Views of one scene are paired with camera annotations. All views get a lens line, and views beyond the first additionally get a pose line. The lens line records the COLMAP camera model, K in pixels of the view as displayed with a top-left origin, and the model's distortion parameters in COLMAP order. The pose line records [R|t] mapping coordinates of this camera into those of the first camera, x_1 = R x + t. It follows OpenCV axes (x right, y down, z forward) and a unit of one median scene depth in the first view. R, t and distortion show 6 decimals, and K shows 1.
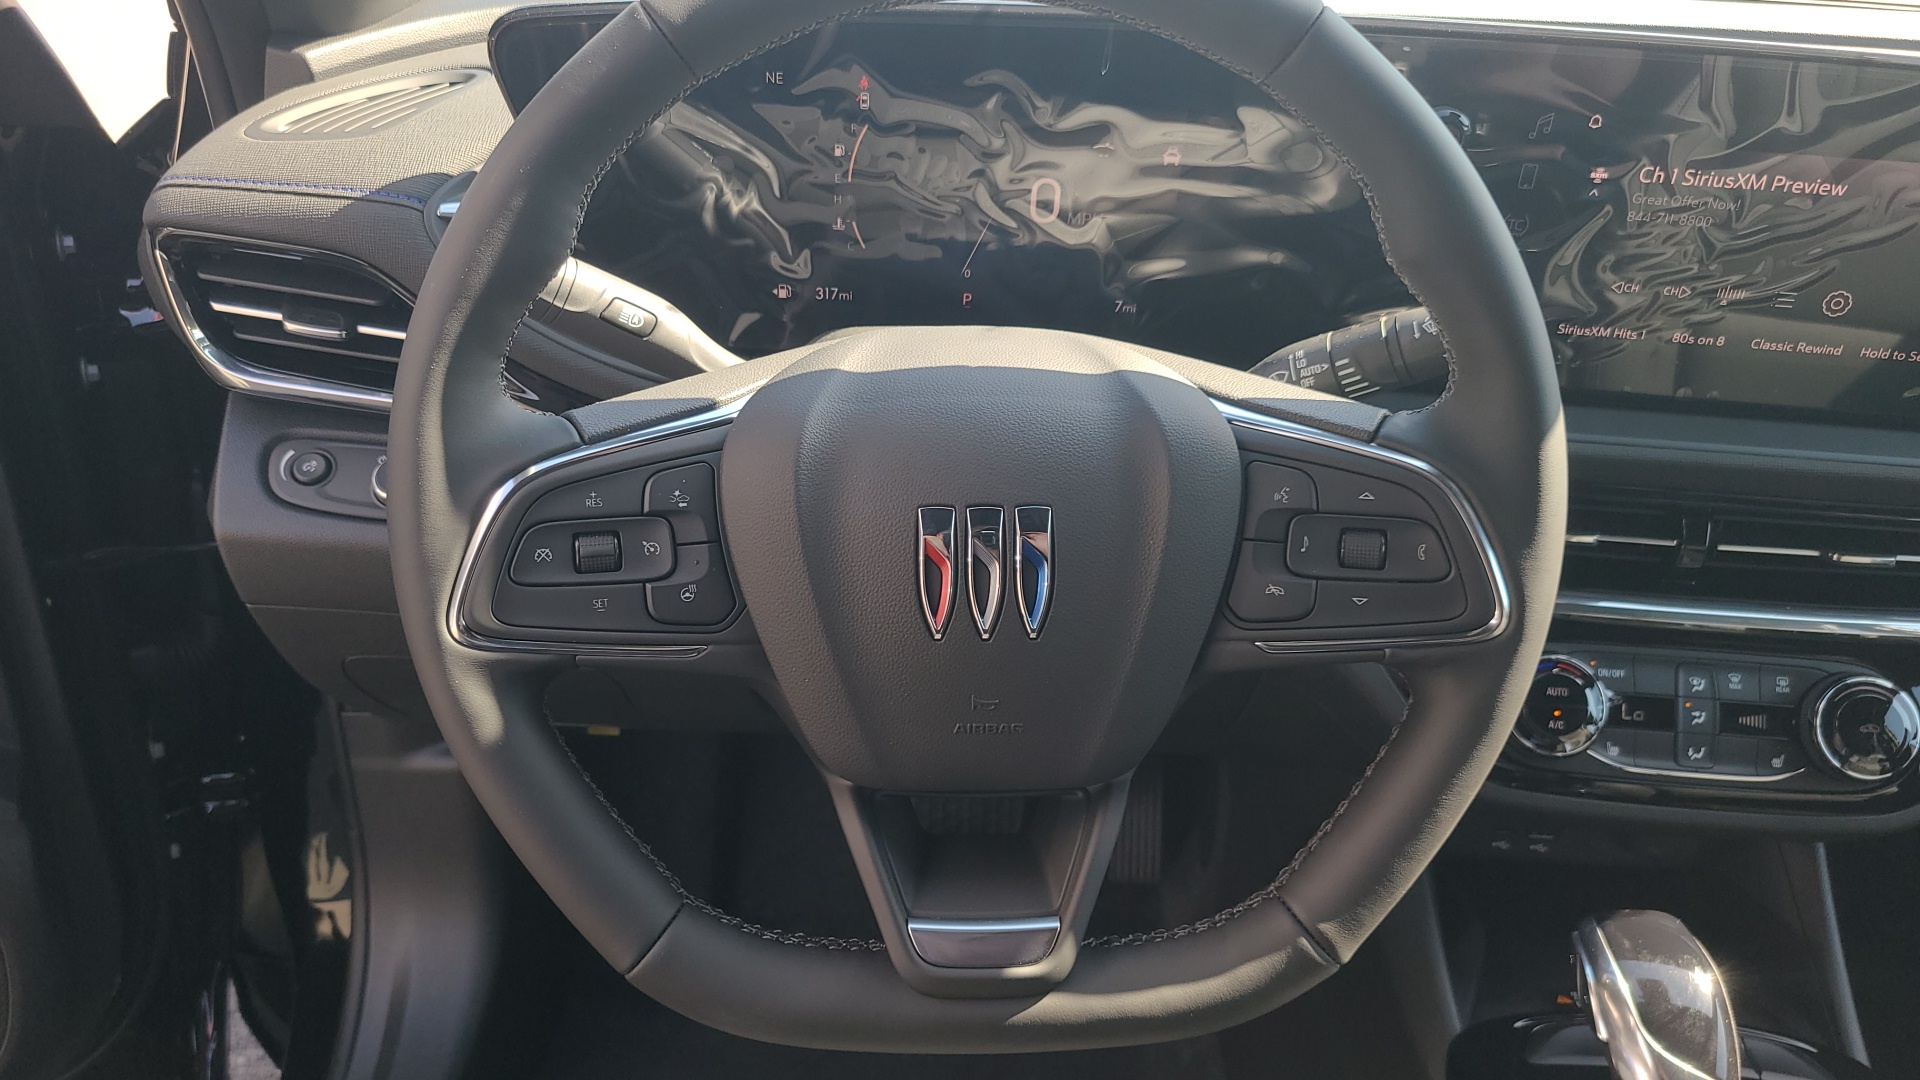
lens RADIAL K [[1453.6, 0, 950.6], [0, 1453.6, 521.6], [0, 0, 1]] dist [0.012861, -0.015561]
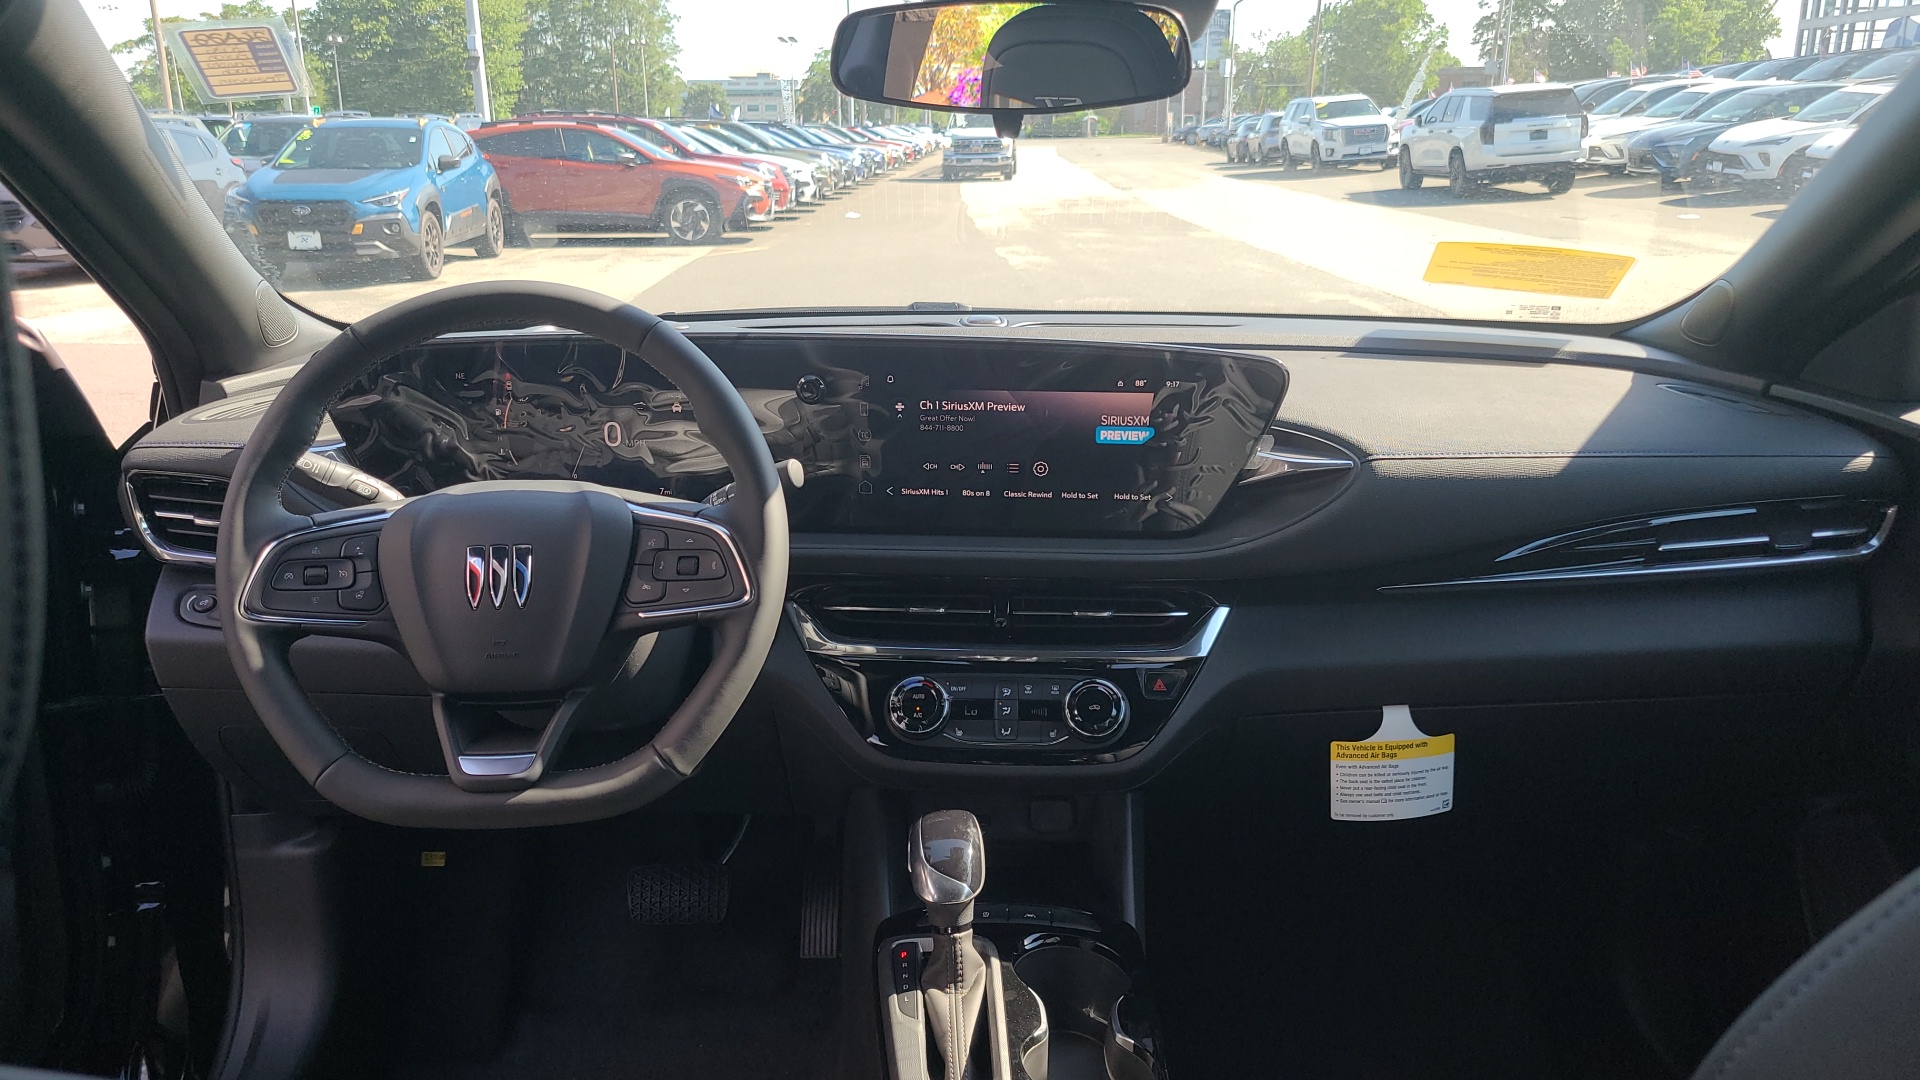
lens RADIAL K [[1453.6, 0, 936.4], [0, 1453.6, 526.0], [0, 0, 1]] dist [0.012861, -0.015561]
pose [[0.998849, -0.047124, -0.008894, 0.617148], [0.043268, 0.965546, -0.256609, 0.483516], [0.020680, 0.255929, 0.966474, -0.937014]]
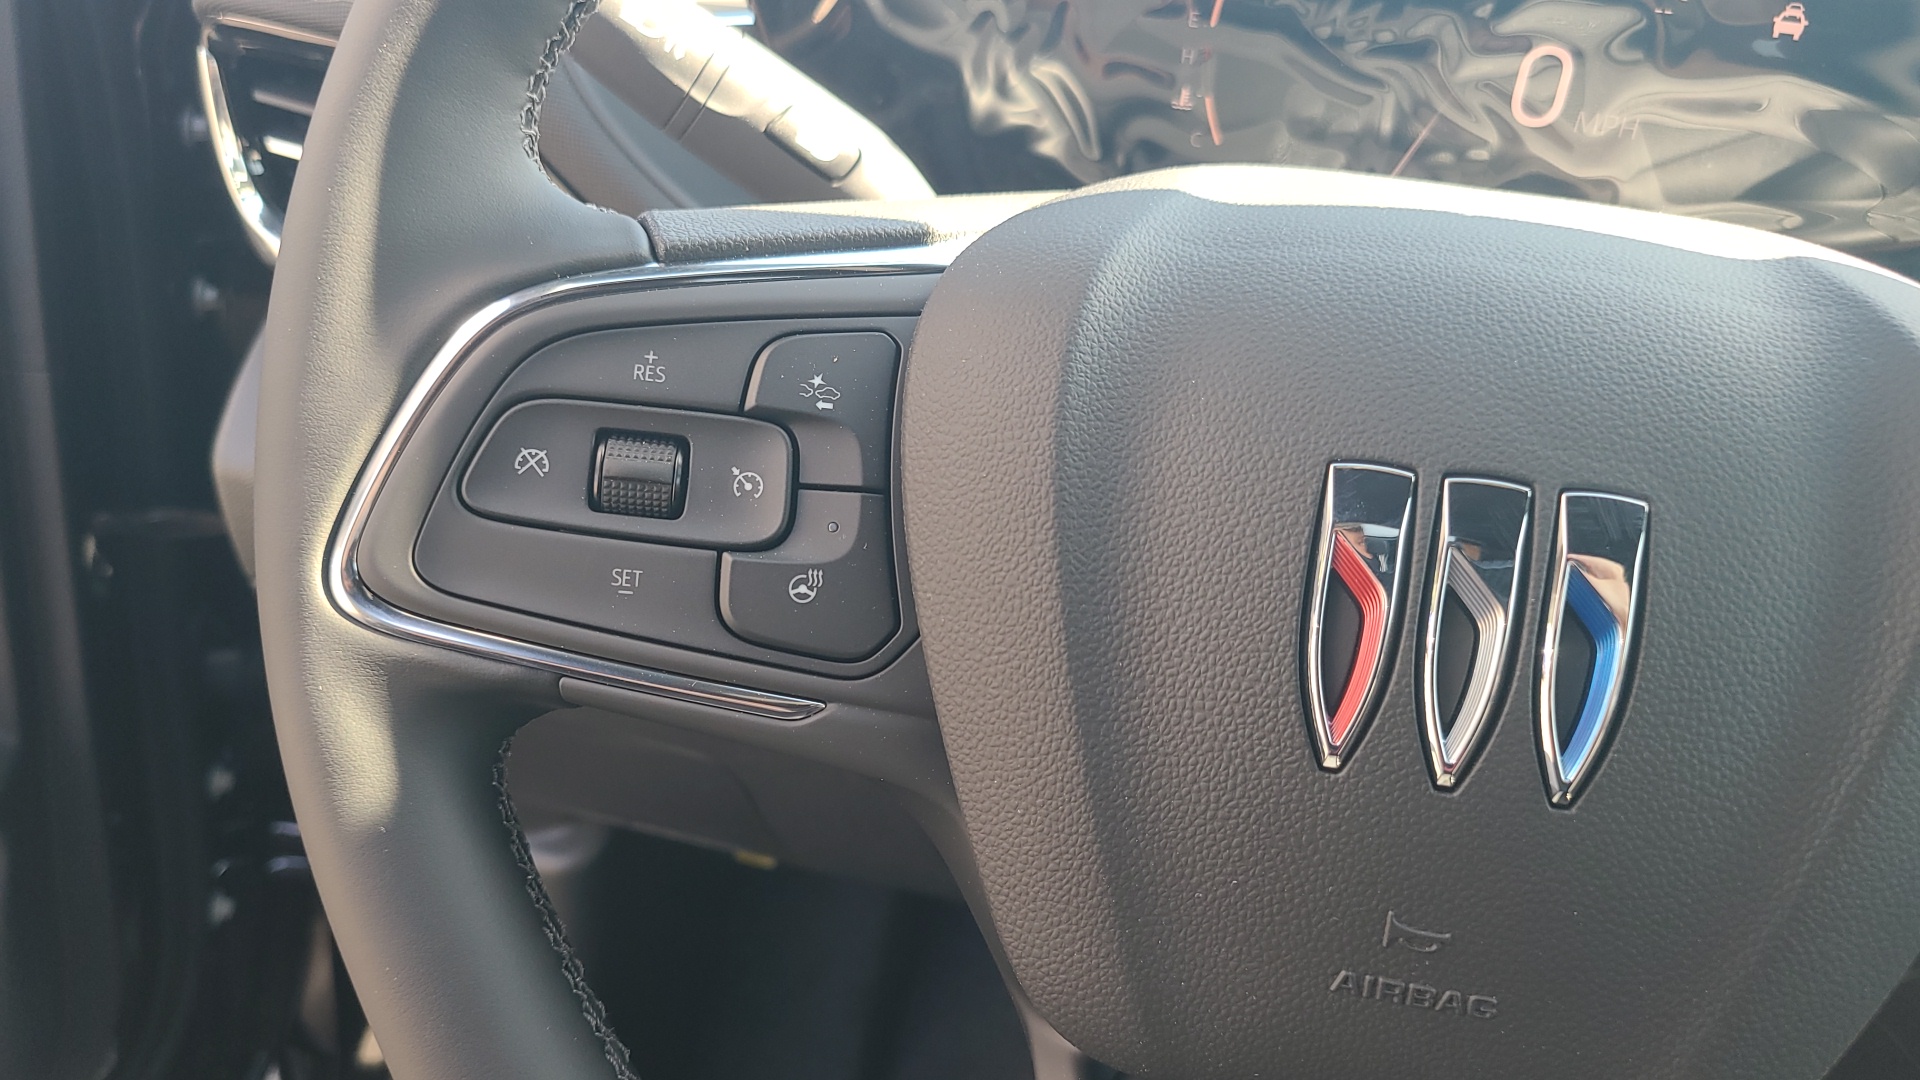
lens RADIAL K [[1453.6, 0, 941.8], [0, 1453.6, 569.6], [0, 0, 1]] dist [0.012861, -0.015561]
pose [[0.973662, 0.144004, -0.176763, -0.049601], [-0.158557, 0.984787, -0.071097, 0.066206], [0.163835, 0.097251, 0.981682, 0.503872]]
